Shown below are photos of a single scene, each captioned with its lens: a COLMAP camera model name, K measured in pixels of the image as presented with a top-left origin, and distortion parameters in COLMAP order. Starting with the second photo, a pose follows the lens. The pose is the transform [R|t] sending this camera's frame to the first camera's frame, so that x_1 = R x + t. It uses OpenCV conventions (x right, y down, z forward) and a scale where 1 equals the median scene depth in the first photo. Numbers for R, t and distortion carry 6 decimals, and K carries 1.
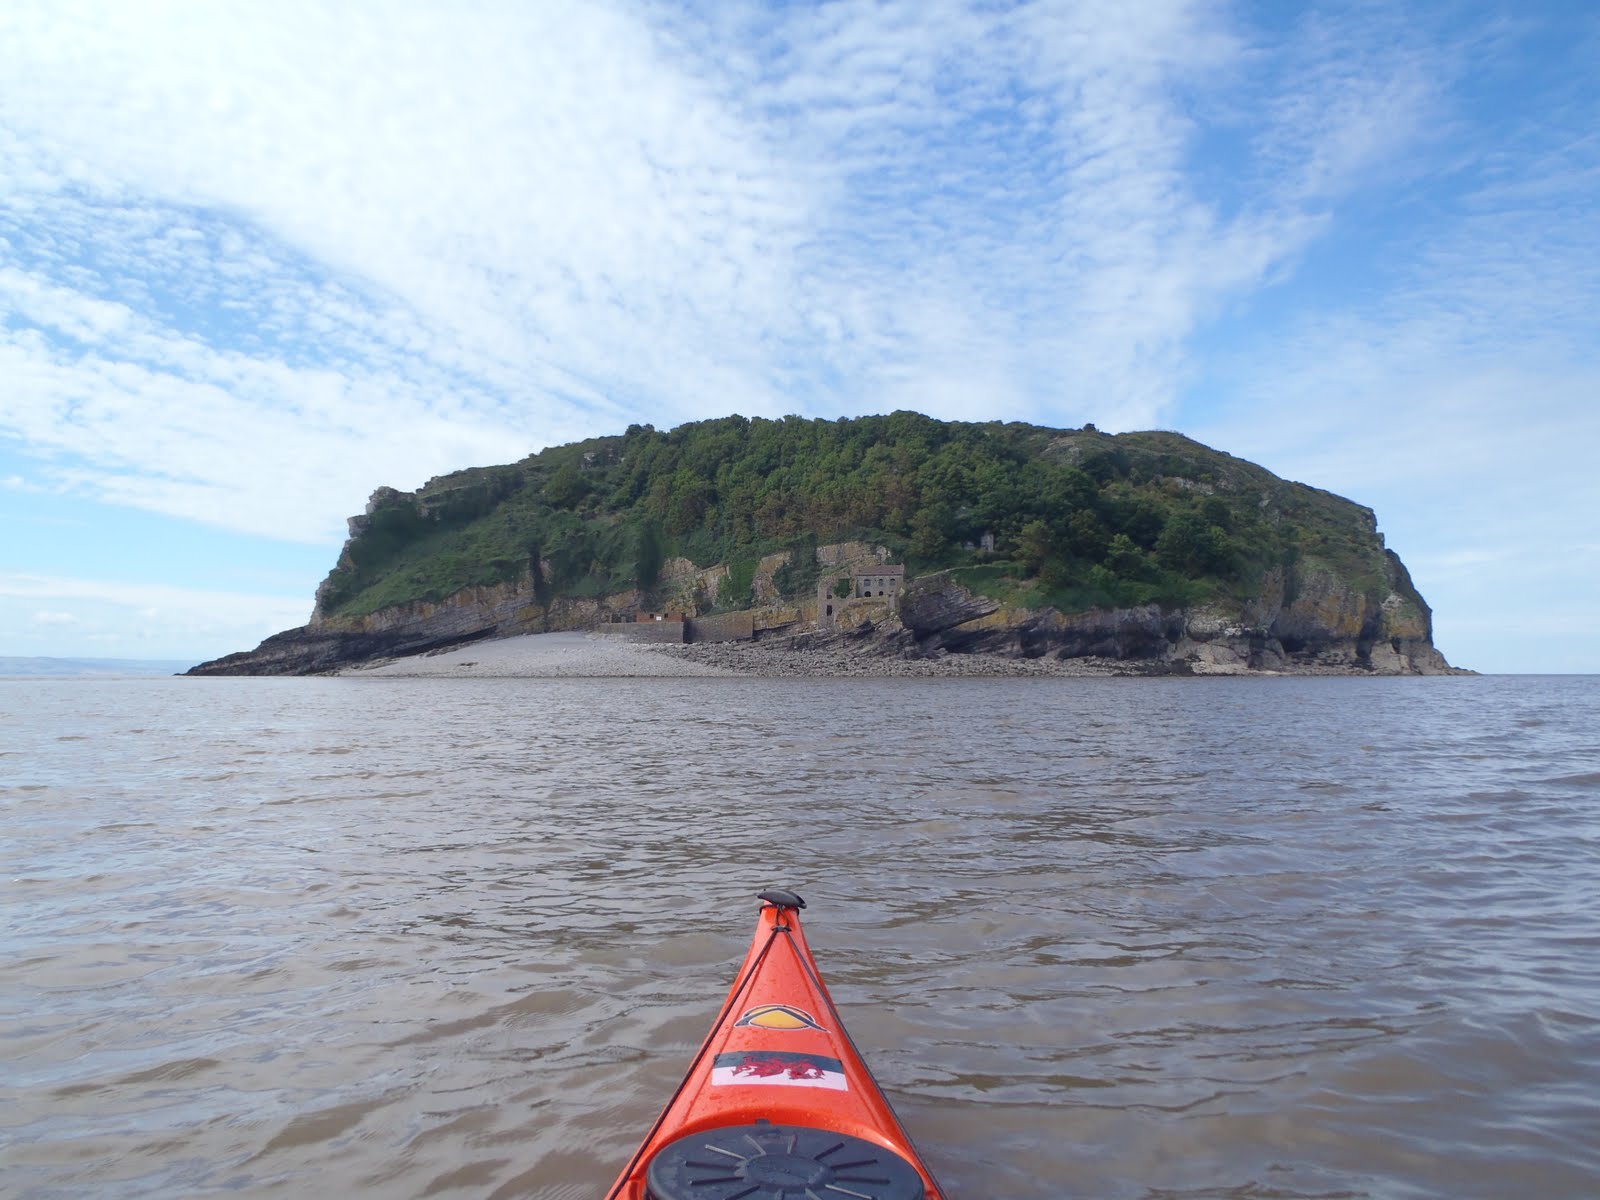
lens RADIAL K [[1362.8, 0, 800.0], [0, 1362.8, 600.0], [0, 0, 1]] dist [0.000065, -0.000359]
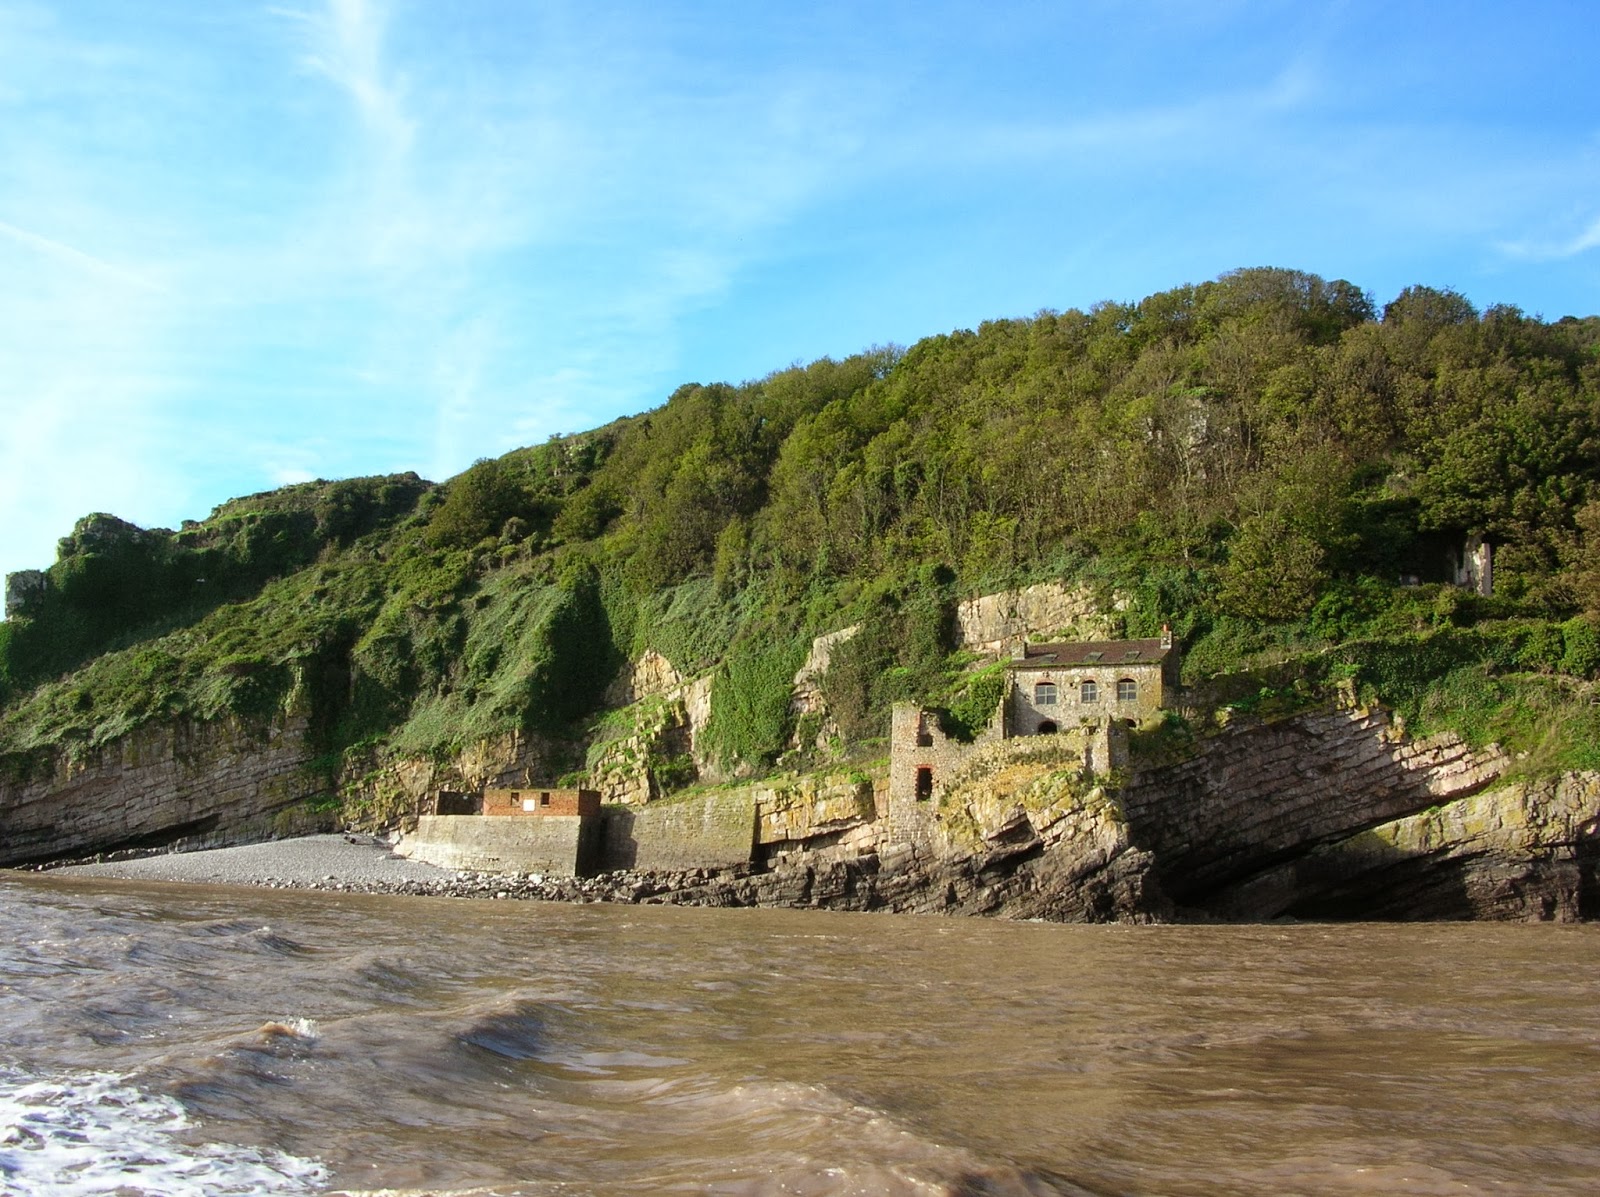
lens RADIAL K [[1637.9, 0, 800.0], [0, 1637.9, 598.5], [0, 0, 1]] dist [-0.184192, -0.000632]
pose [[0.944021, -0.031947, -0.328334, 0.115512], [-0.007166, 0.993079, -0.117229, 0.009402], [0.329807, 0.113019, 0.937259, 0.626945]]
